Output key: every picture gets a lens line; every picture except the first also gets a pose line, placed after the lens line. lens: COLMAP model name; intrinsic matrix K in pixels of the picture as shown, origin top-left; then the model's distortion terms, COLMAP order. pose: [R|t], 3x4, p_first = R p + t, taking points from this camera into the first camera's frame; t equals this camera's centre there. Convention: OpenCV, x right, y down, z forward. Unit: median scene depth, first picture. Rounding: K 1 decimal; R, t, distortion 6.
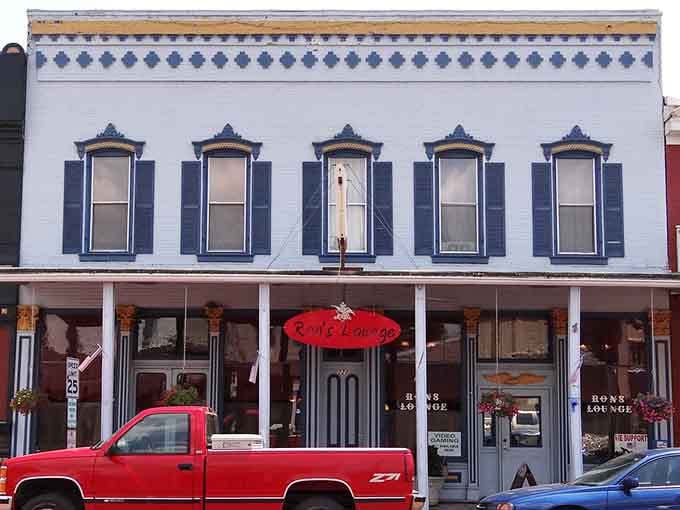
lens RADIAL K [[1168.2, 0, 340.0], [0, 1168.2, 255.0], [0, 0, 1]] dist [0.018423, 0.185276]
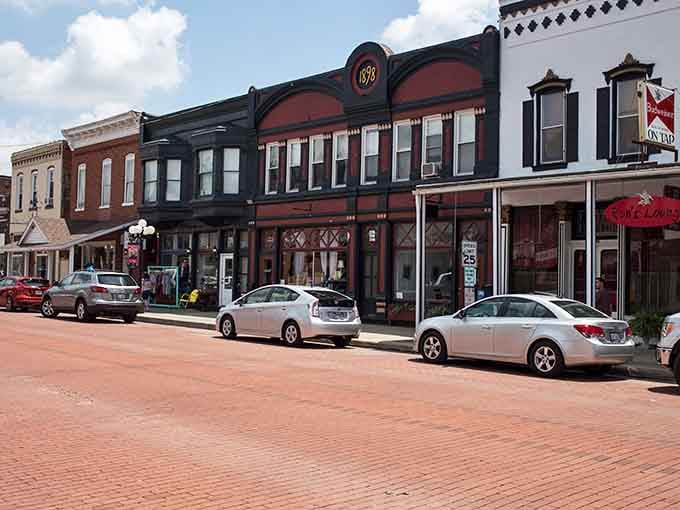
lens RADIAL K [[1168.2, 0, 340.0], [0, 1168.2, 255.0], [0, 0, 1]] dist [0.018423, 0.185276]
pose [[0.589461, -0.021052, -0.807523, 0.777920], [0.107388, 0.992830, 0.052506, 0.006157], [0.800627, -0.117669, 0.587495, -0.033682]]
